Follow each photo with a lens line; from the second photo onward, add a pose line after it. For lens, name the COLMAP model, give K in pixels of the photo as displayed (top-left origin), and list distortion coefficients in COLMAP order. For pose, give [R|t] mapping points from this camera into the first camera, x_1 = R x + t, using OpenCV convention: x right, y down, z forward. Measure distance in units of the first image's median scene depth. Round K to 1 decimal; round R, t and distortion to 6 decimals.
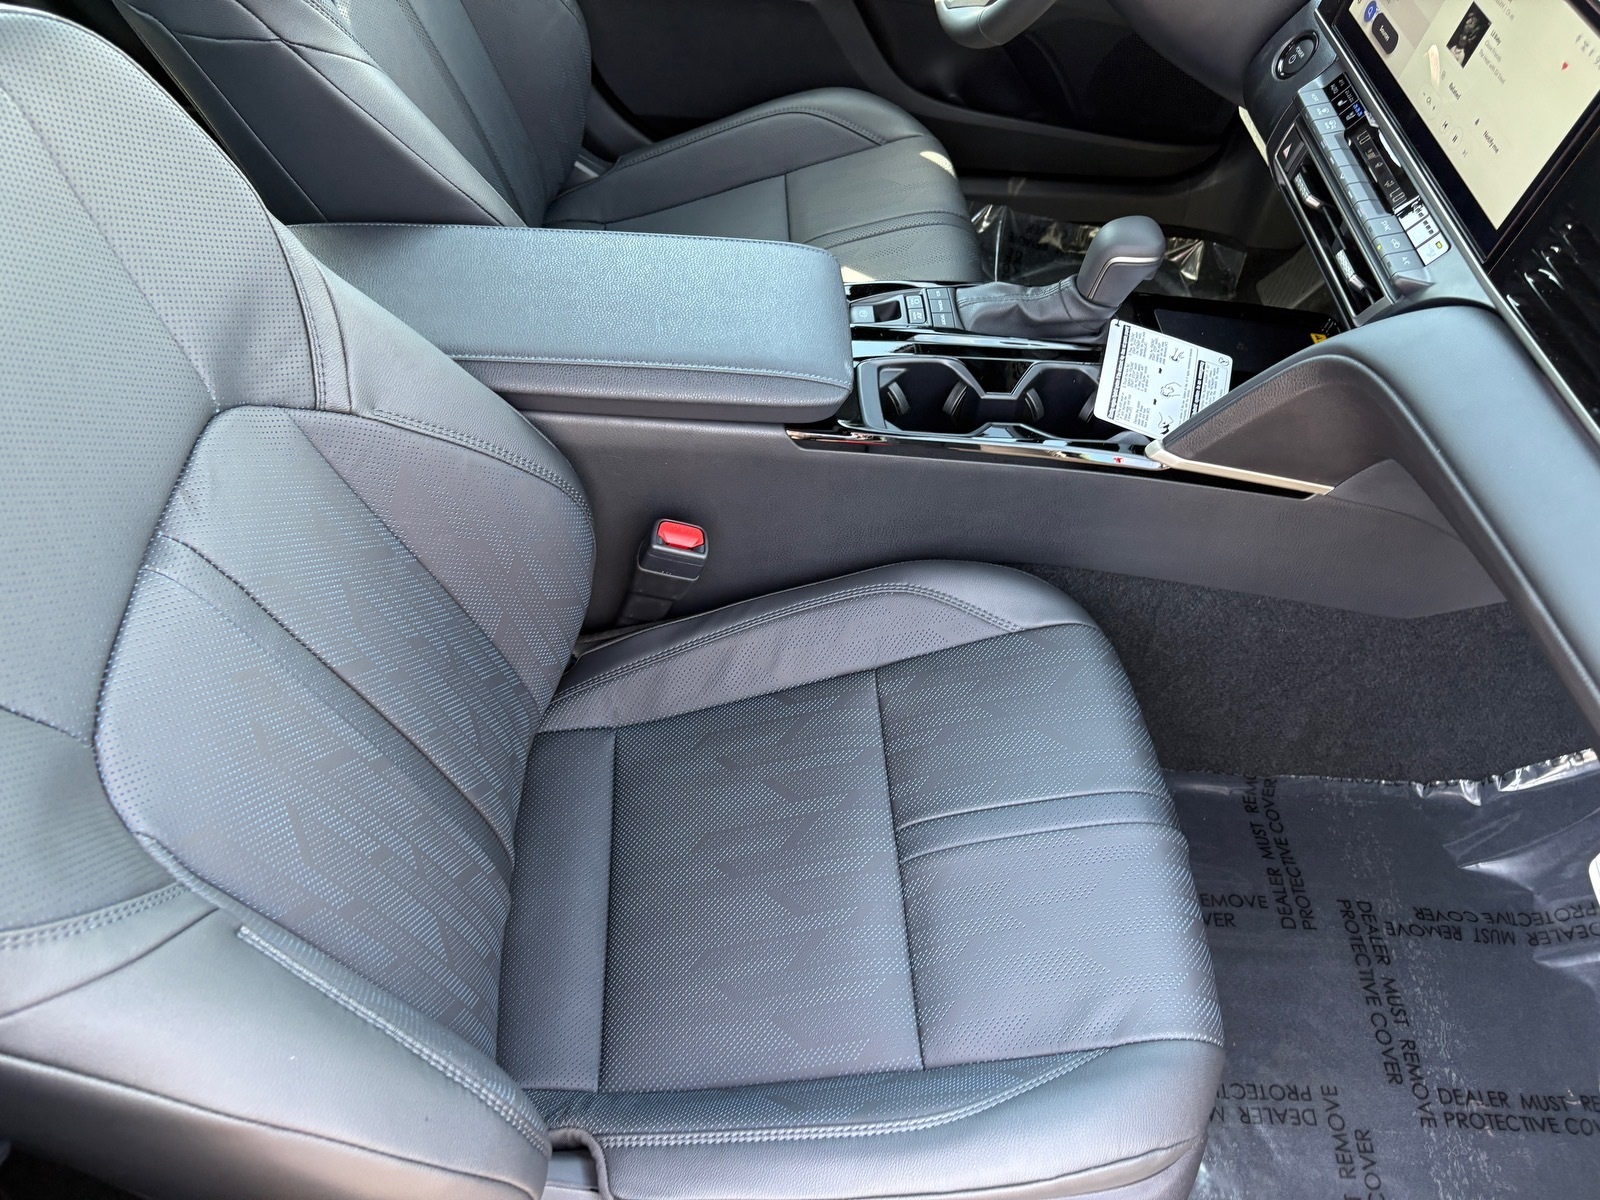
lens RADIAL K [[1208.3, 0, 800.0], [0, 1208.3, 600.0], [0, 0, 1]] dist [0.012377, -0.040585]
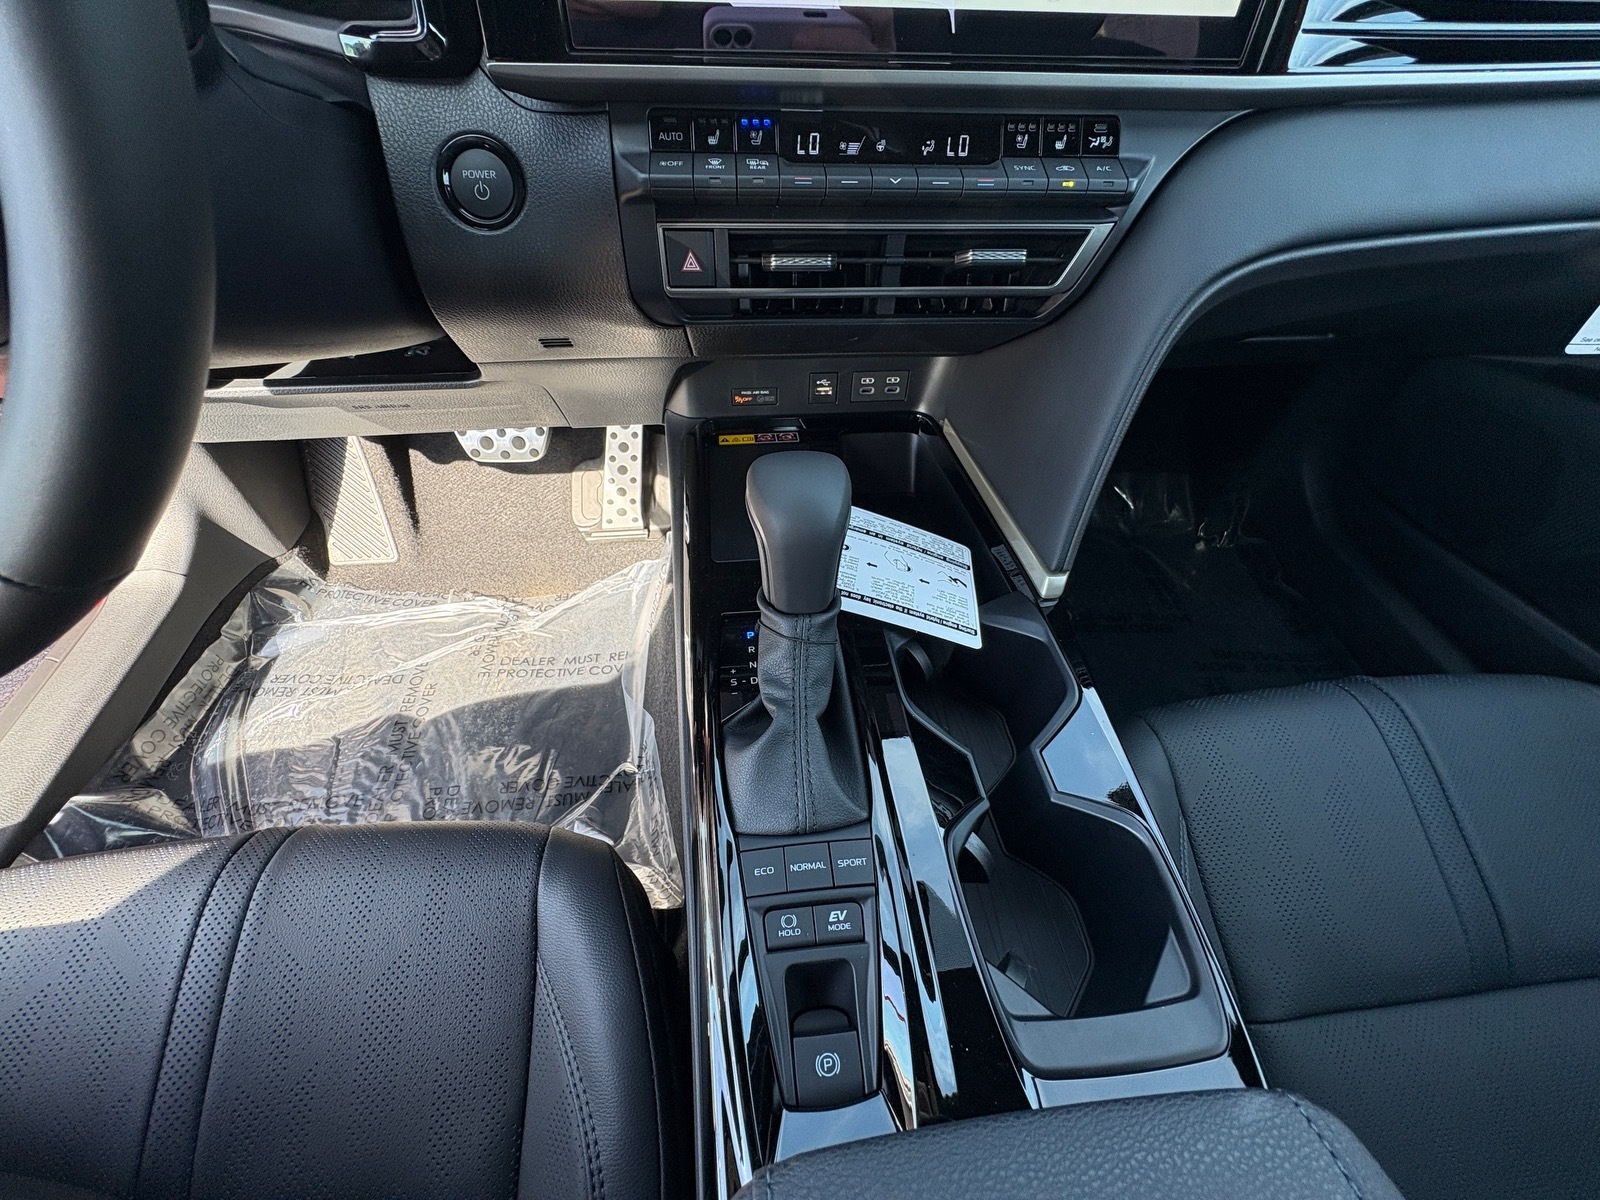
lens RADIAL K [[650.9, 0, 800.0], [0, 650.9, 600.0], [0, 0, 1]] dist [0.000653, -0.000013]
pose [[-0.052561, -0.793227, 0.606653, 0.045105], [0.751367, 0.368741, 0.547246, -0.445328], [-0.657788, 0.484583, 0.576623, 0.834255]]
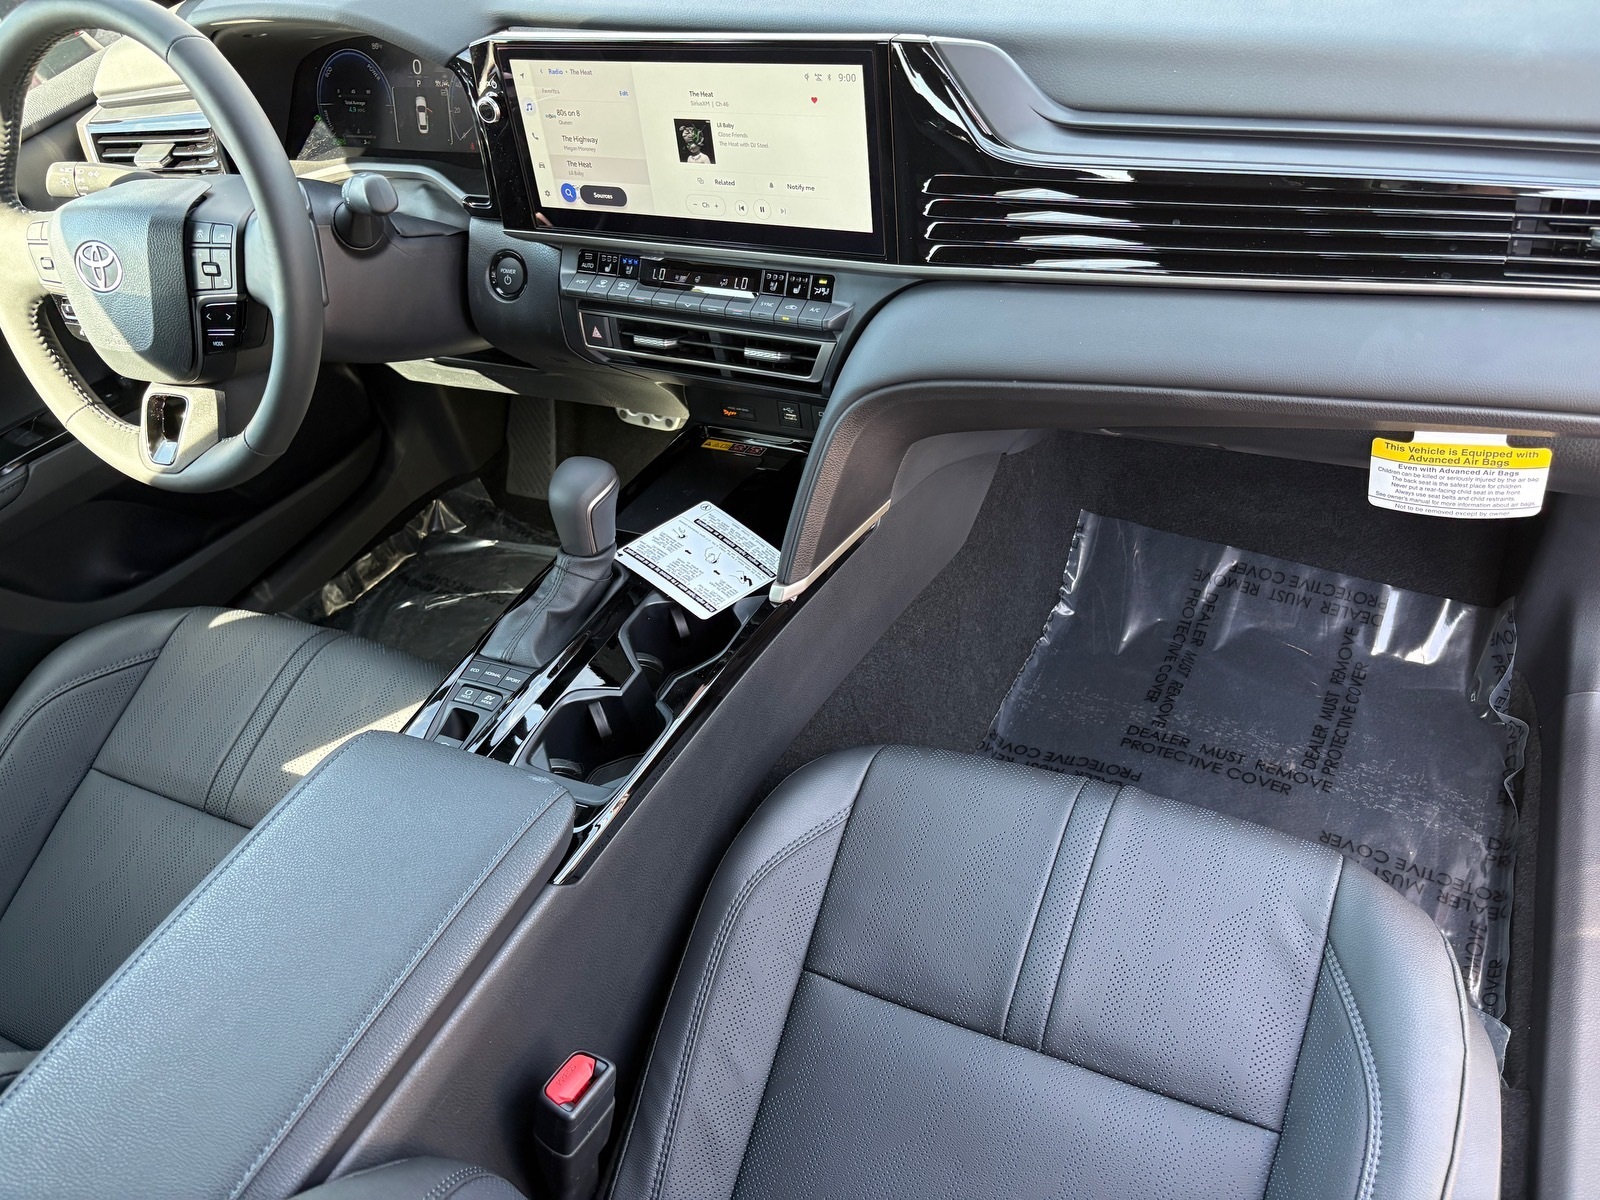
lens RADIAL K [[1203.8, 0, 800.0], [0, 1203.8, 600.0], [0, 0, 1]] dist [0.026316, 0.000708]
pose [[0.460559, -0.688500, 0.560226, -0.245999], [0.786963, 0.608665, 0.101073, -0.197316], [-0.410578, 0.394327, 0.822151, 0.168750]]
